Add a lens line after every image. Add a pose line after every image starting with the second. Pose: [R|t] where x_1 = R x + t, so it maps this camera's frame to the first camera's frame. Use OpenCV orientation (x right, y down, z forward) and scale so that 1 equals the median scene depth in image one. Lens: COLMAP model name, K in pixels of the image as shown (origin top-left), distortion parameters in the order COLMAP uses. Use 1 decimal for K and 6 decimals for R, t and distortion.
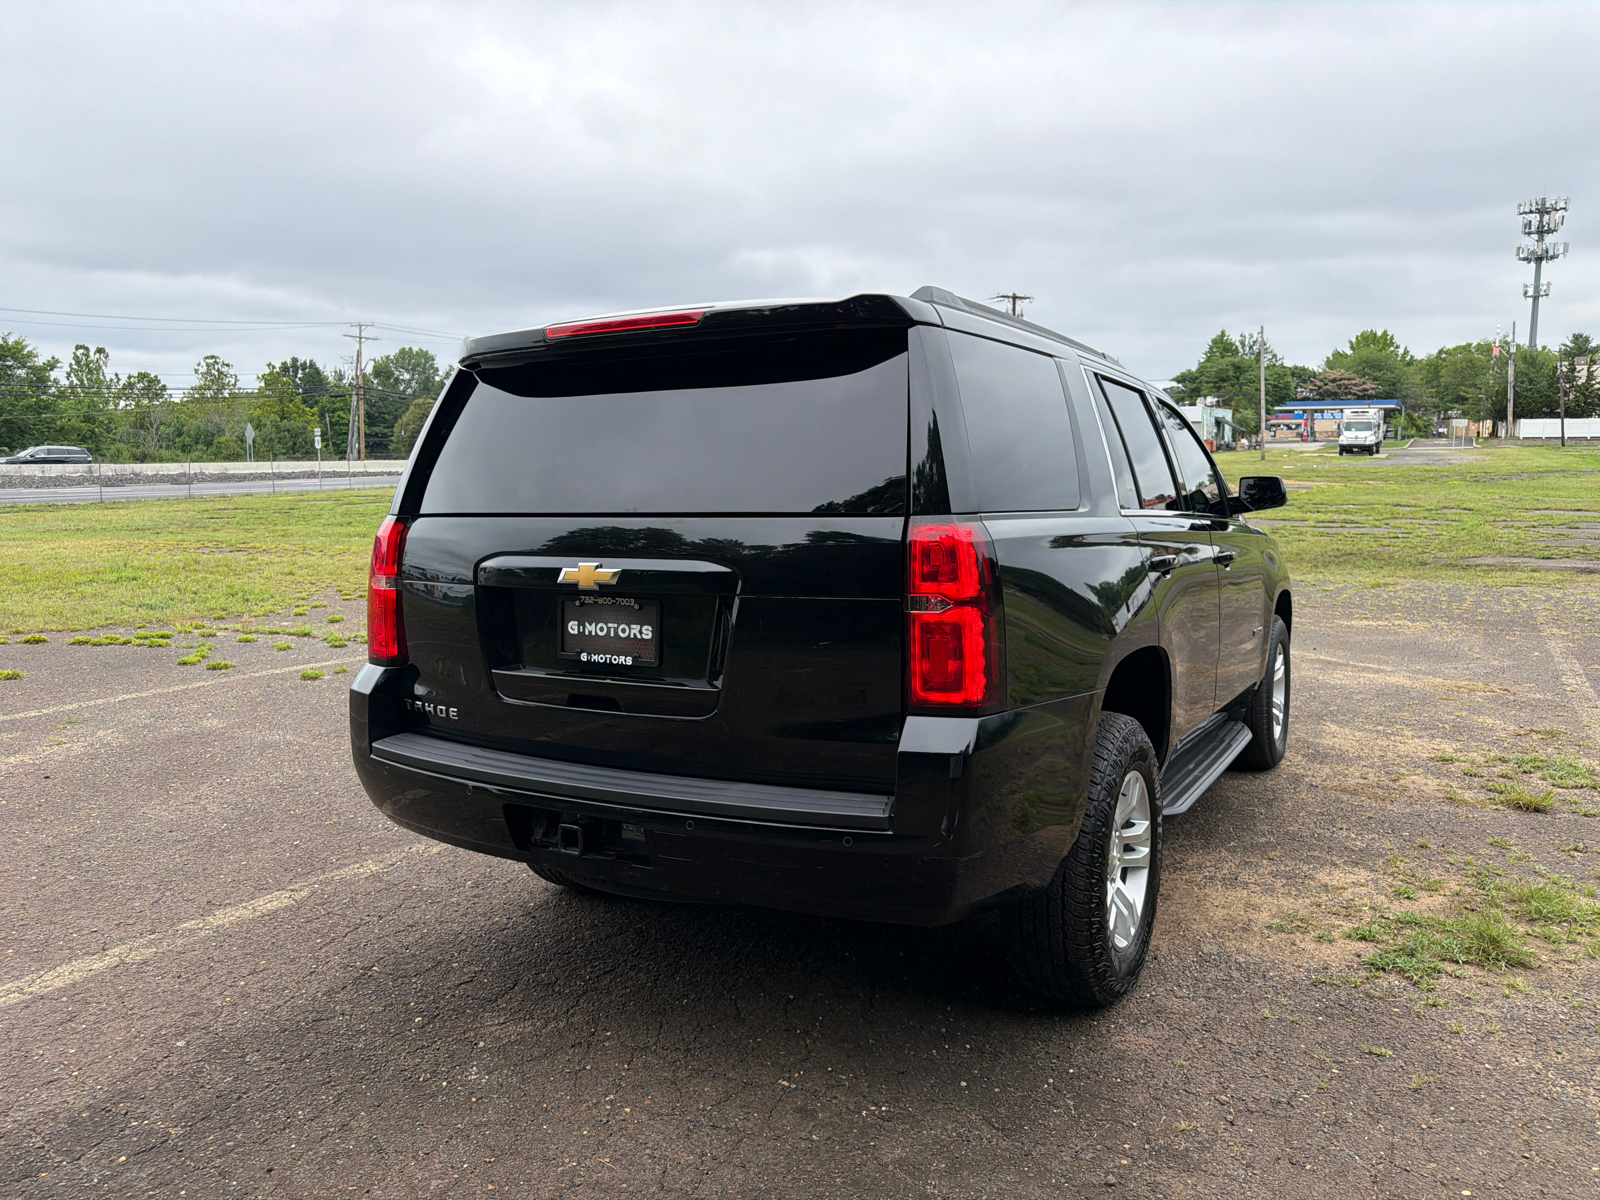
lens RADIAL K [[1122.4, 0, 803.0], [0, 1122.4, 602.2], [0, 0, 1]] dist [0.041157, -0.049032]
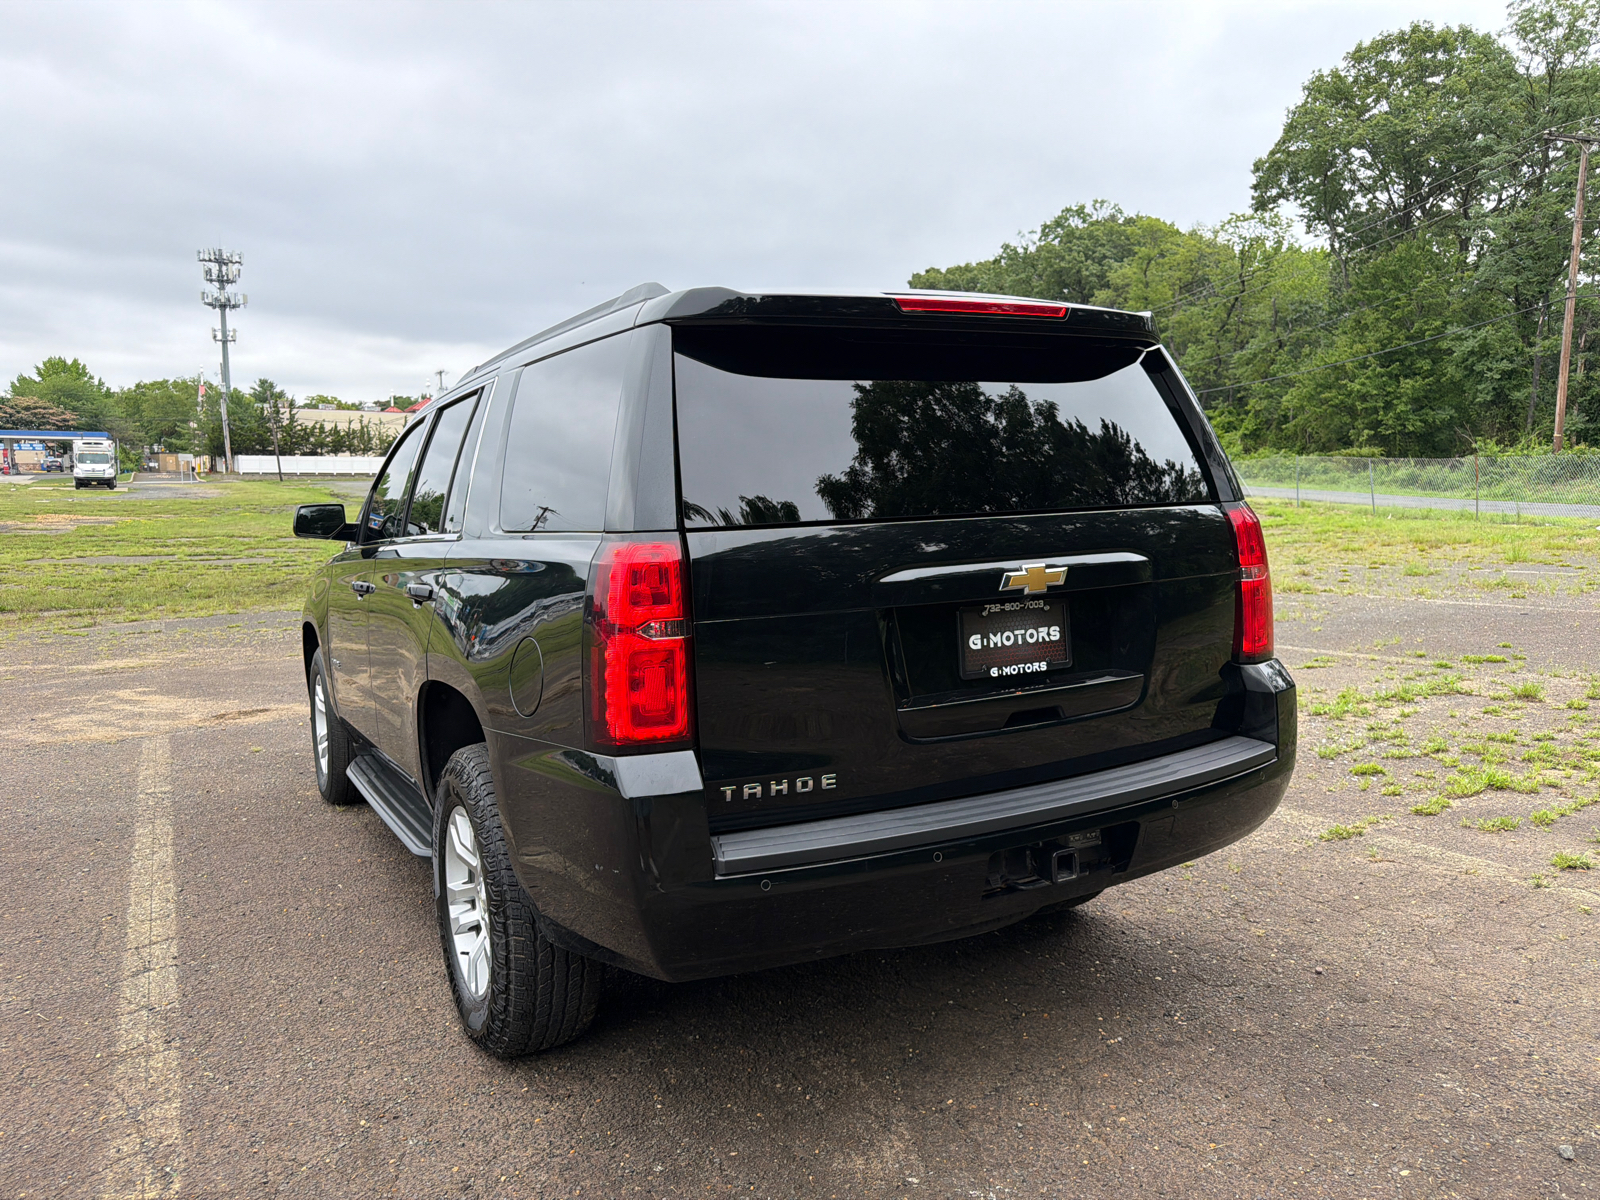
lens RADIAL K [[1139.0, 0, 801.8], [0, 1139.0, 593.3], [0, 0, 1]] dist [-0.006311, 0.012580]
pose [[0.515714, -0.078332, 0.853173, -0.802616], [0.111088, 0.993519, 0.024069, -0.040650], [-0.849529, 0.082365, 0.521073, 0.498942]]
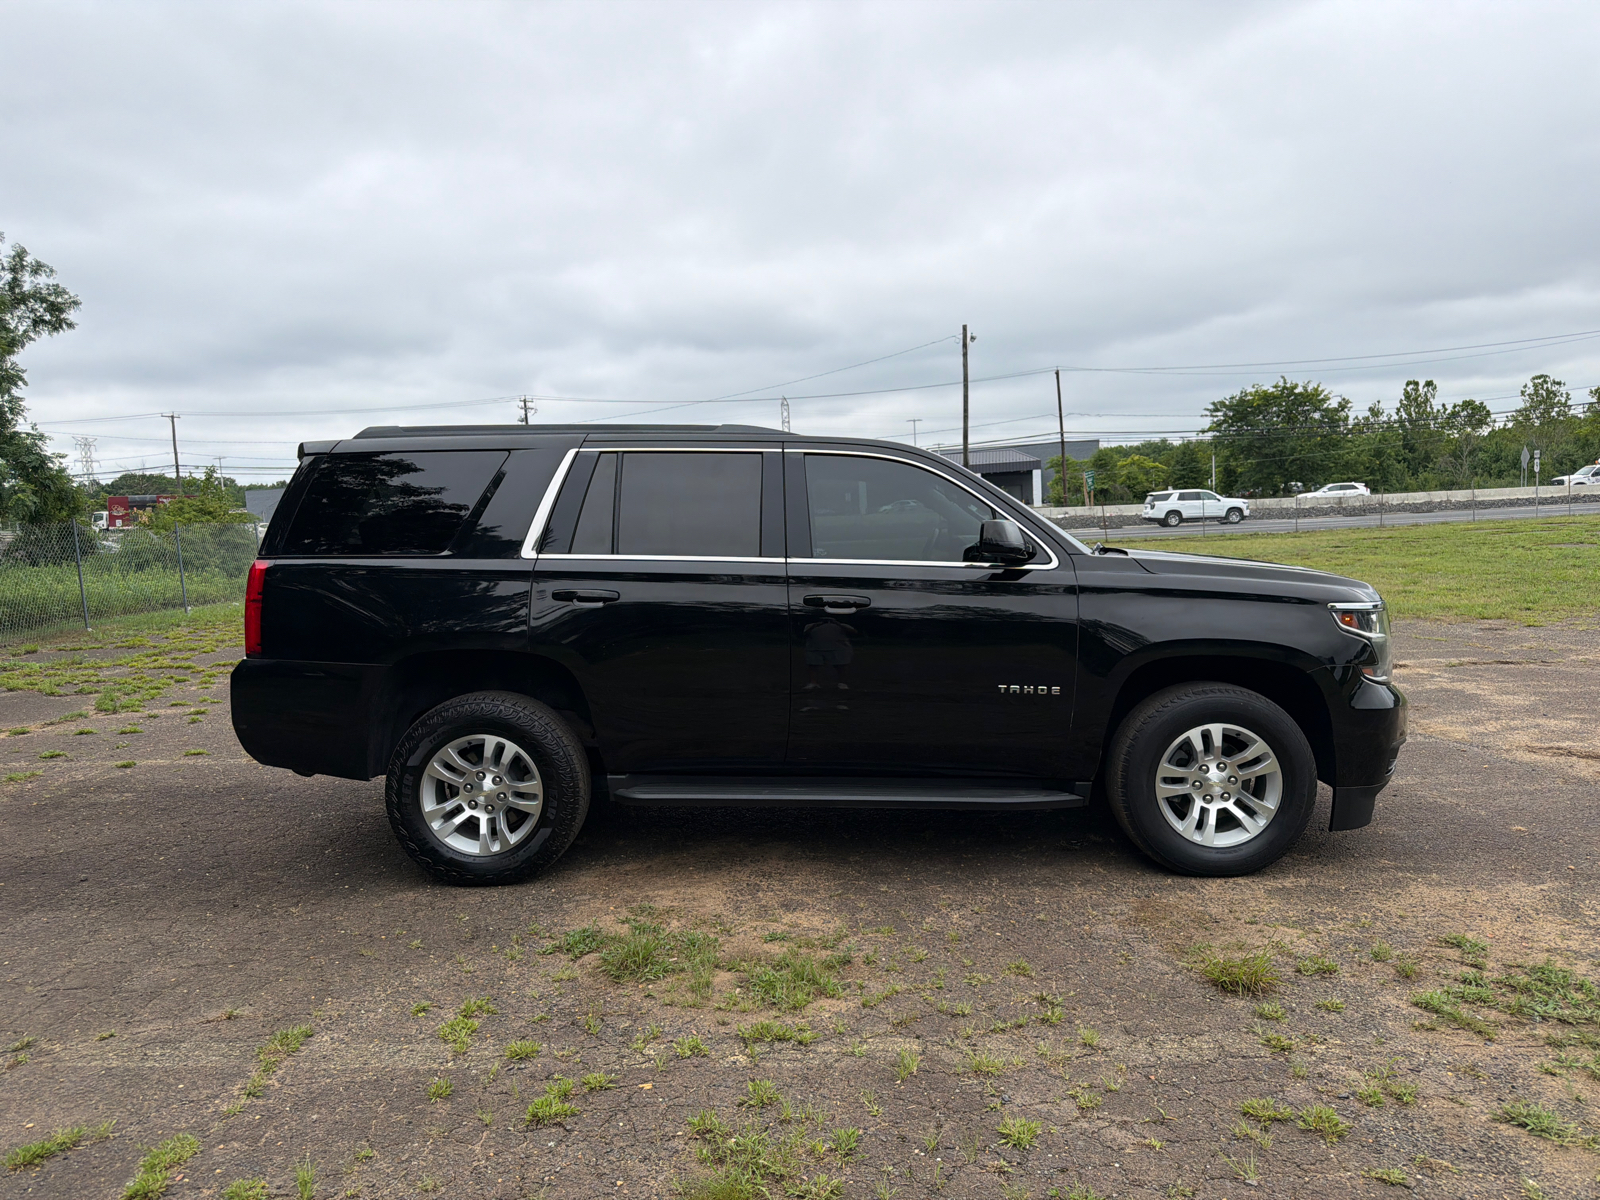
lens RADIAL K [[1122.4, 0, 803.0], [0, 1122.4, 602.2], [0, 0, 1]] dist [0.041157, -0.049032]
pose [[0.481915, 0.050210, -0.874778, 1.548003], [-0.070793, 0.997324, 0.018244, -0.067893], [0.873353, 0.053136, 0.484180, 0.573153]]
